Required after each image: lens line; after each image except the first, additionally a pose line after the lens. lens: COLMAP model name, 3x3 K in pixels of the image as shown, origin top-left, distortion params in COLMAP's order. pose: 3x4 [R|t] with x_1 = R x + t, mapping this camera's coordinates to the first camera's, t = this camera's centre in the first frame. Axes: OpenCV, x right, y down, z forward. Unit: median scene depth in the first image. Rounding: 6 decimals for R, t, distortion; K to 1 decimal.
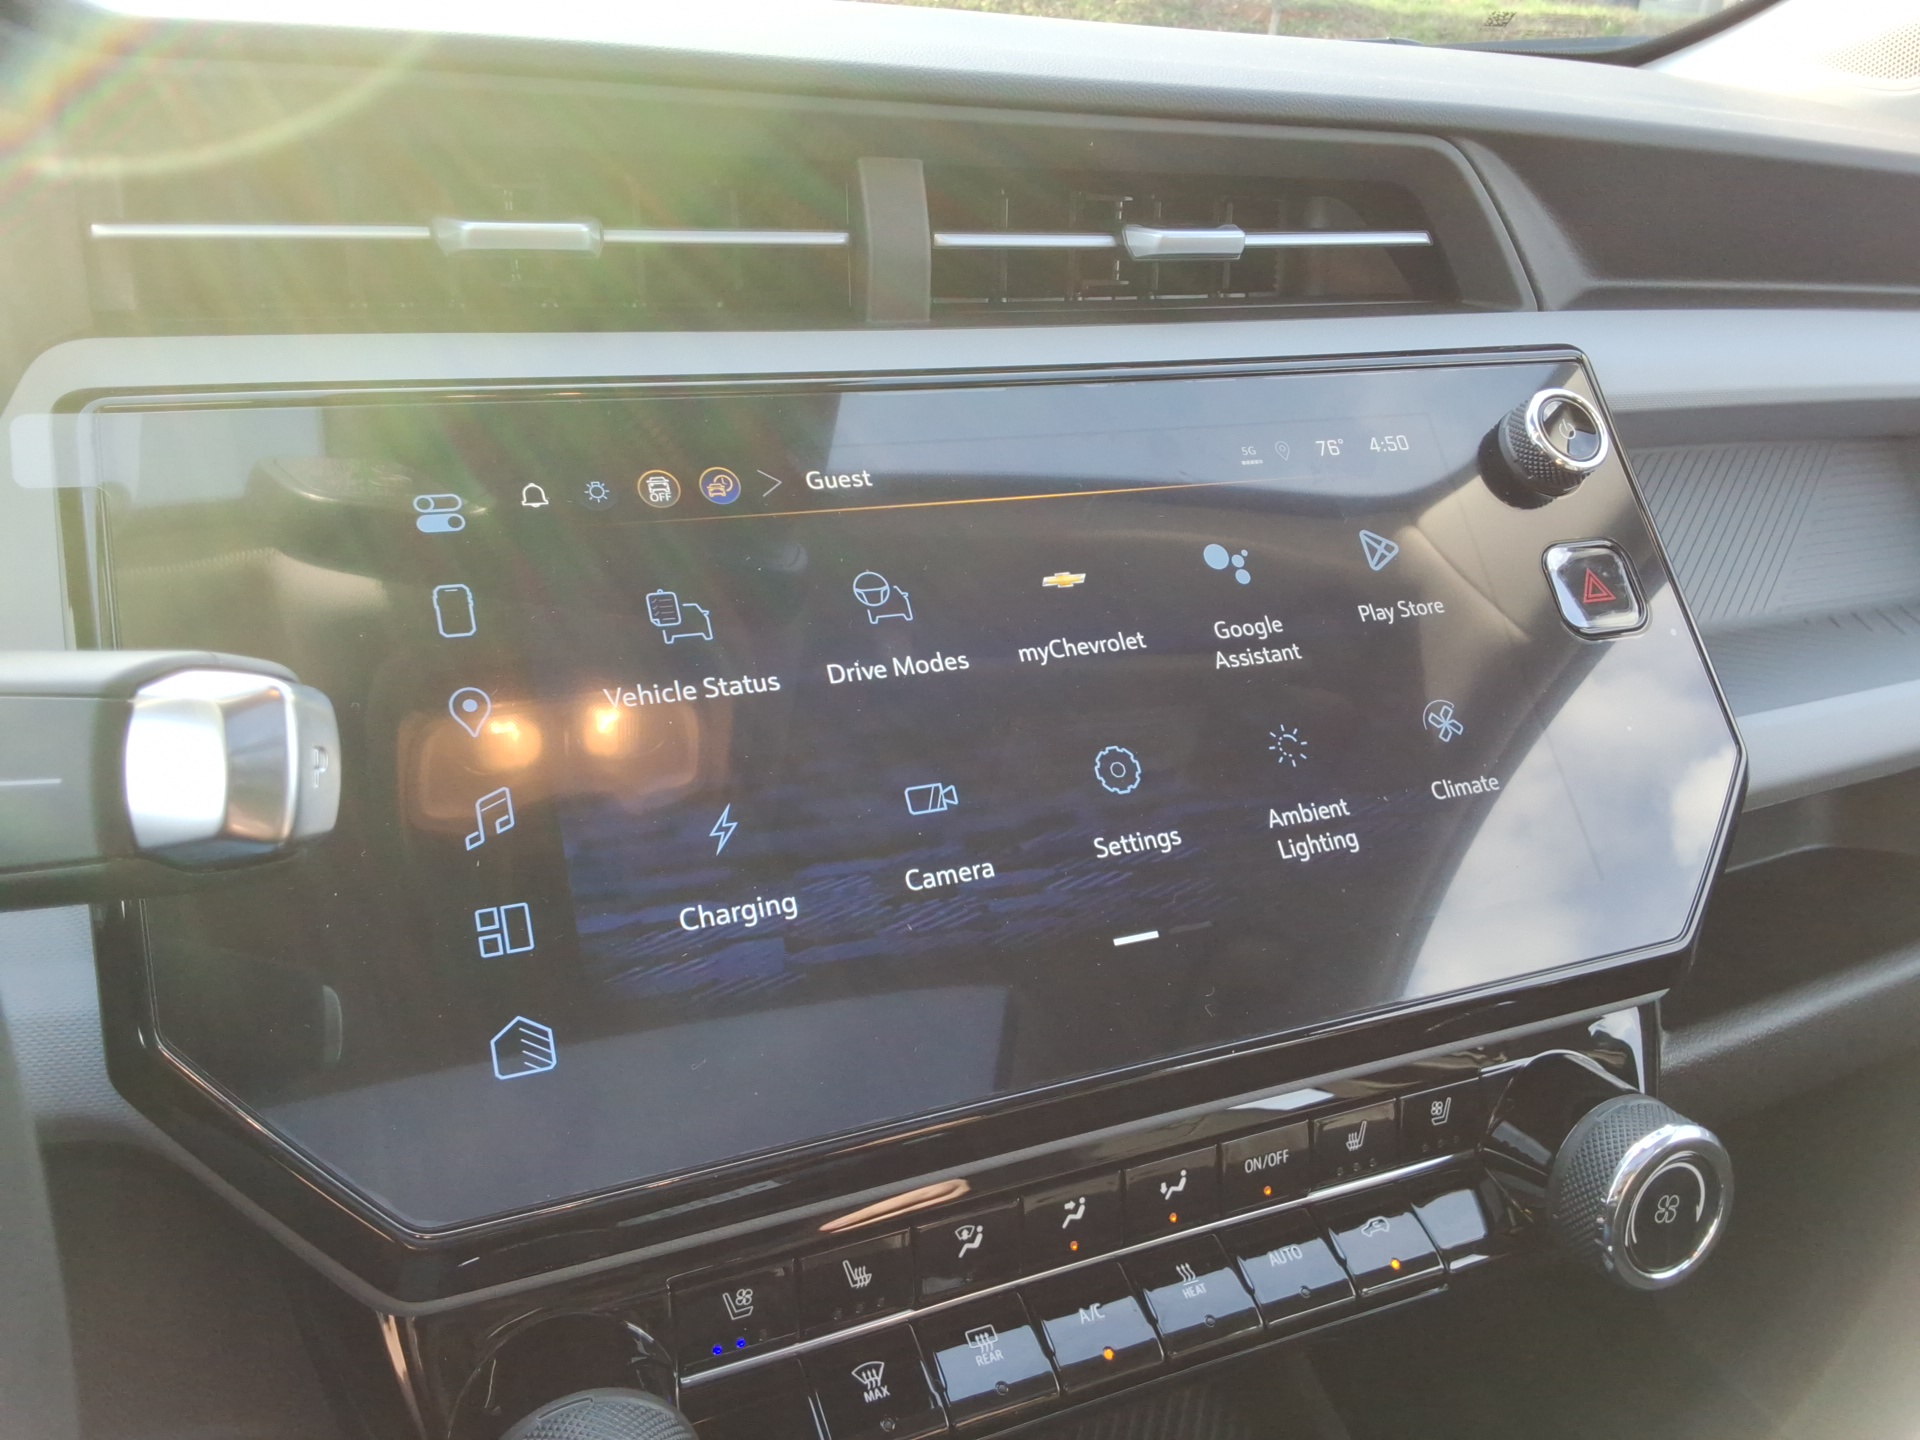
lens RADIAL K [[1542.9, 0, 965.1], [0, 1542.9, 722.6], [0, 0, 1]] dist [0.088953, -0.138003]
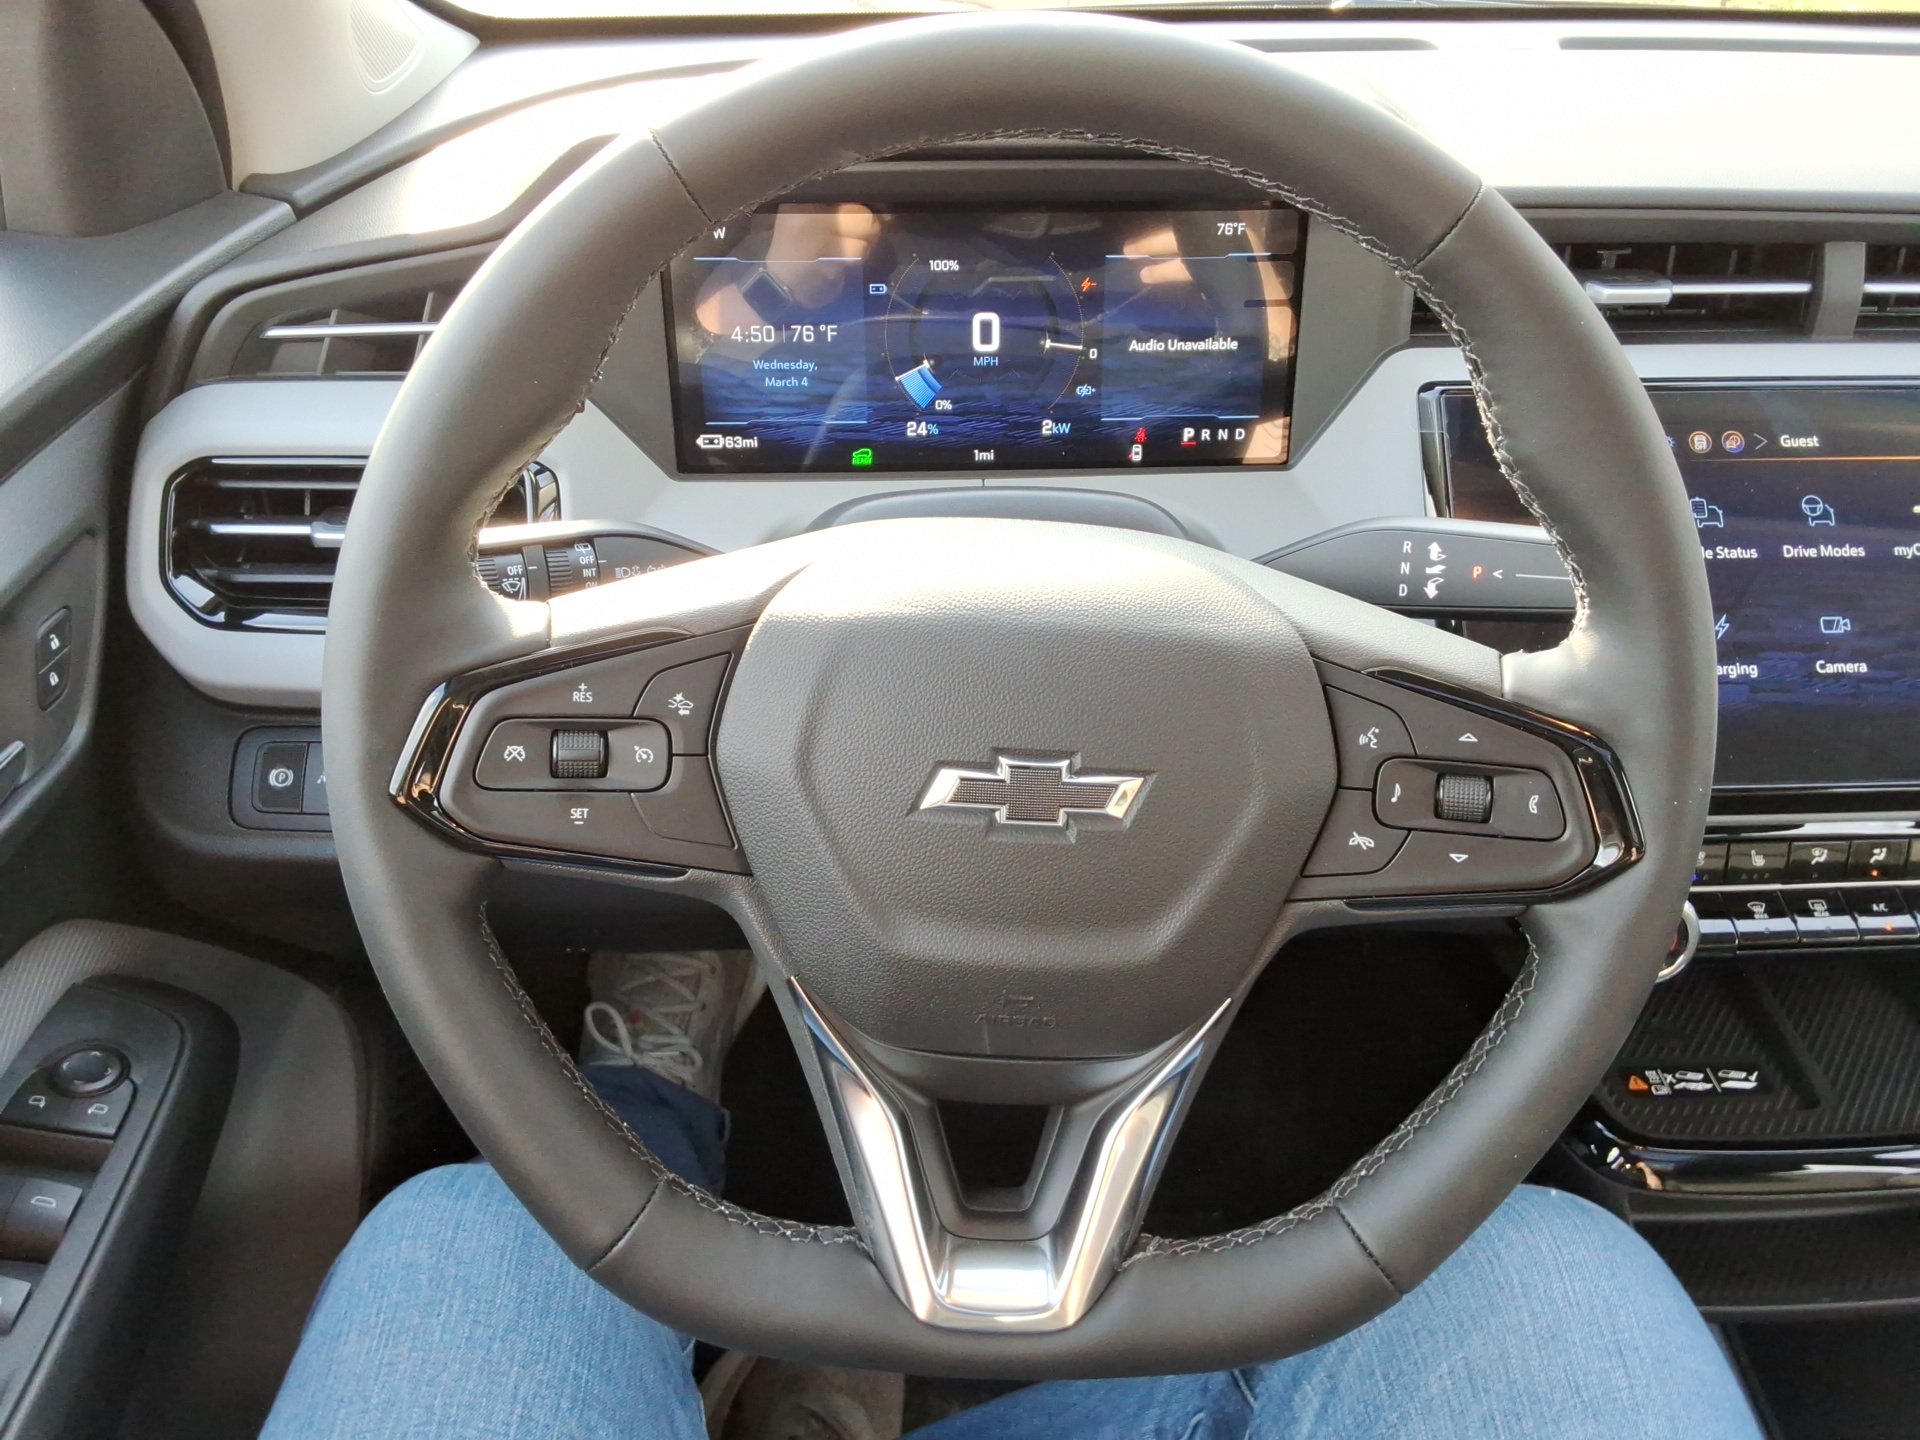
lens RADIAL K [[1558.5, 0, 969.1], [0, 1558.5, 701.0], [0, 0, 1]] dist [0.075036, -0.085635]
pose [[0.930964, 0.148955, -0.333345, -0.320967], [-0.106617, 0.984110, 0.141989, -0.018738], [0.349198, -0.096647, 0.932052, -1.065557]]
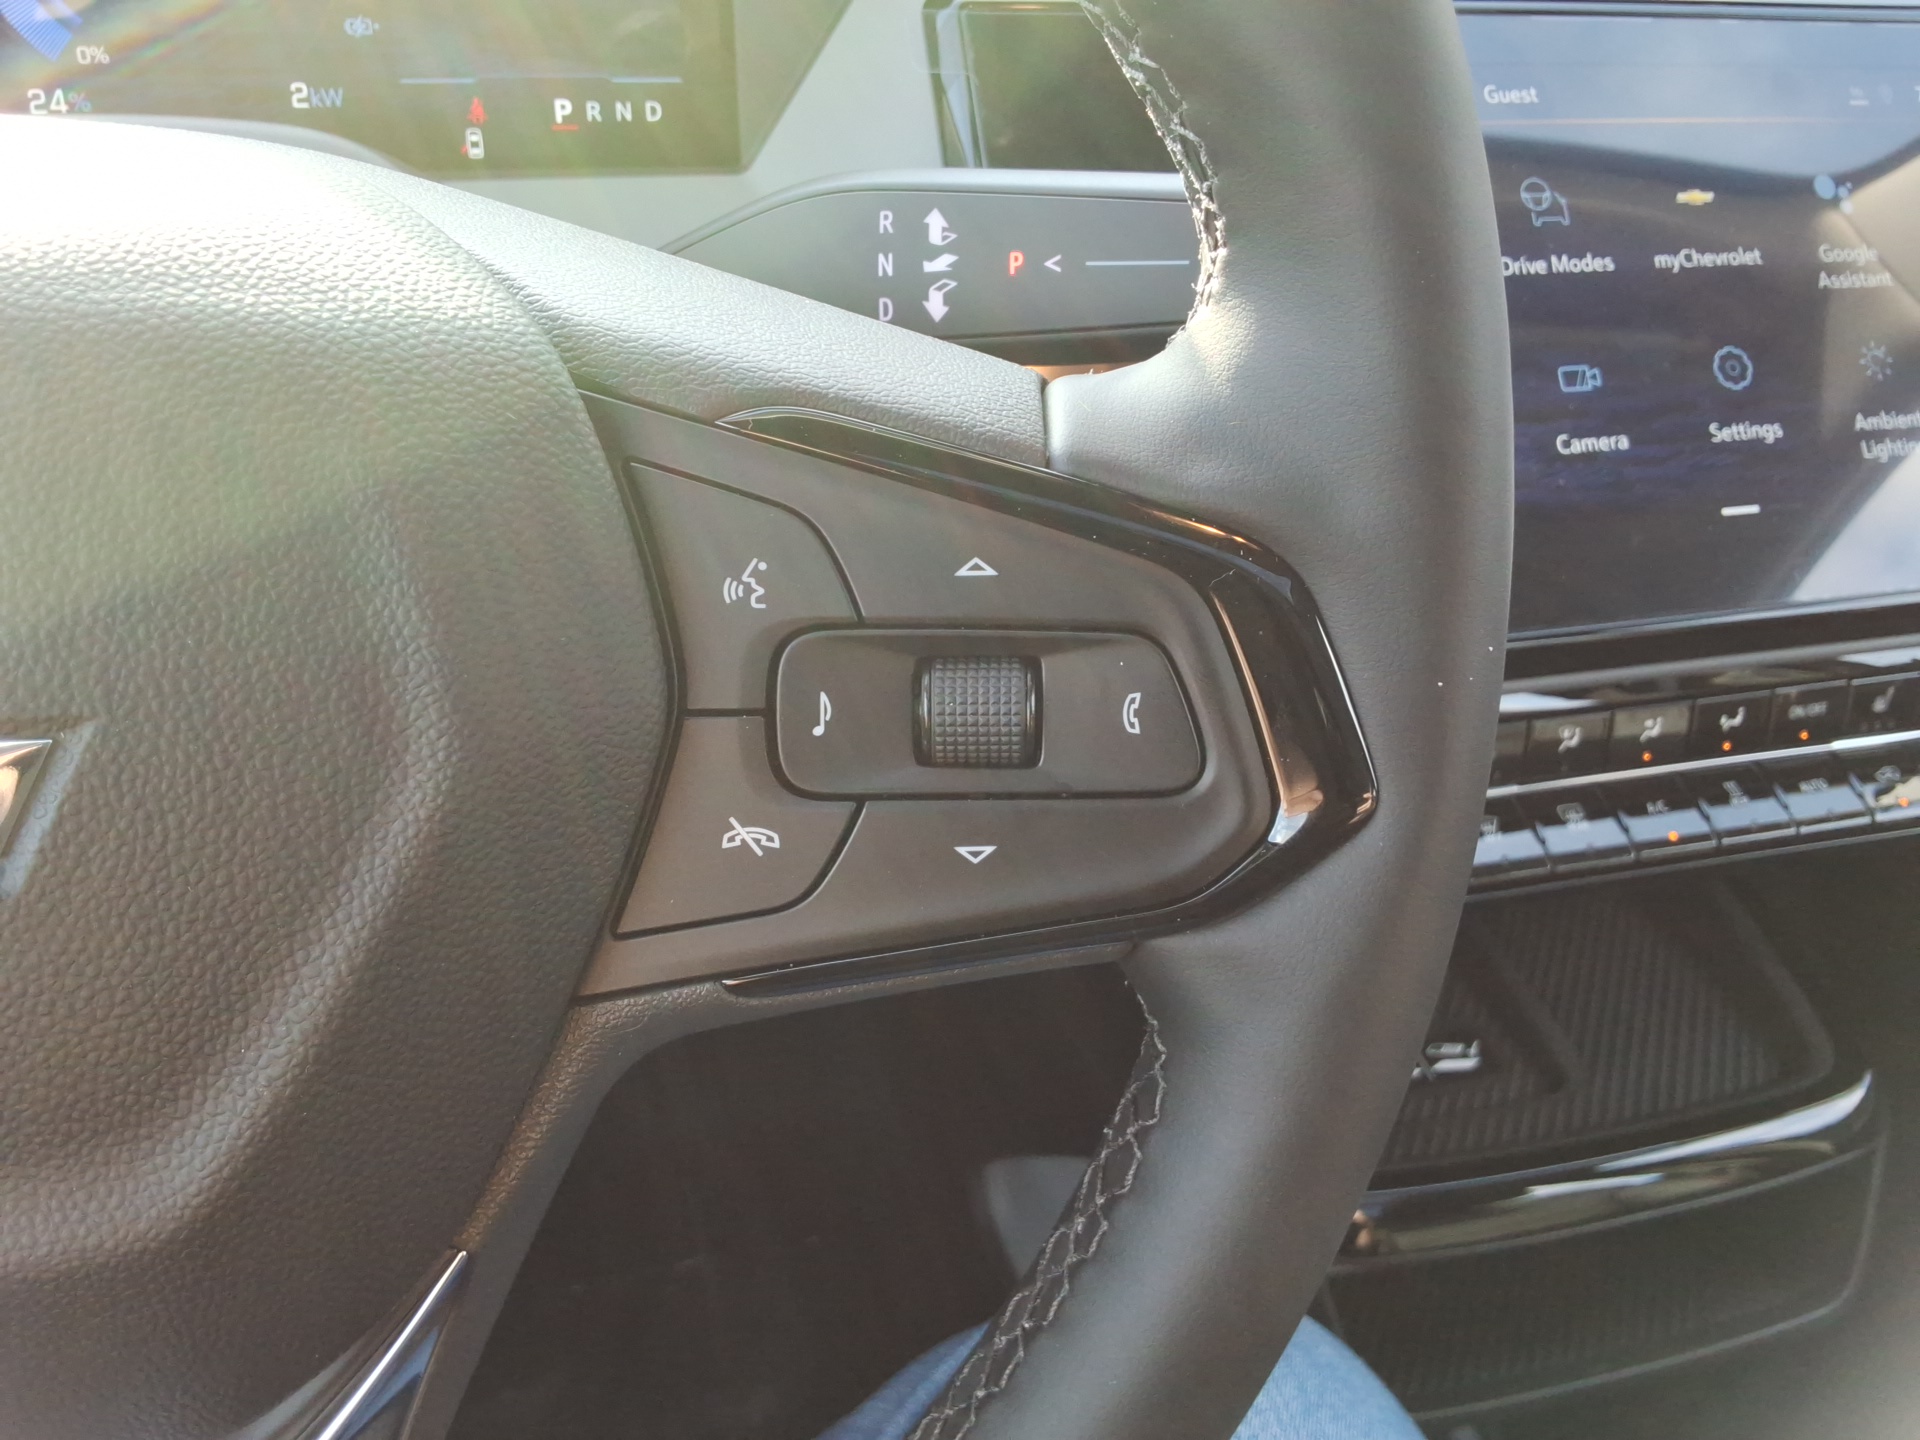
lens RADIAL K [[1542.9, 0, 983.3], [0, 1542.9, 705.9], [0, 0, 1]] dist [0.088953, -0.138003]
pose [[0.989823, 0.087346, -0.112340, -0.298220], [-0.065624, 0.980680, 0.184281, 0.098043], [0.126266, -0.175034, 0.976432, -0.254200]]
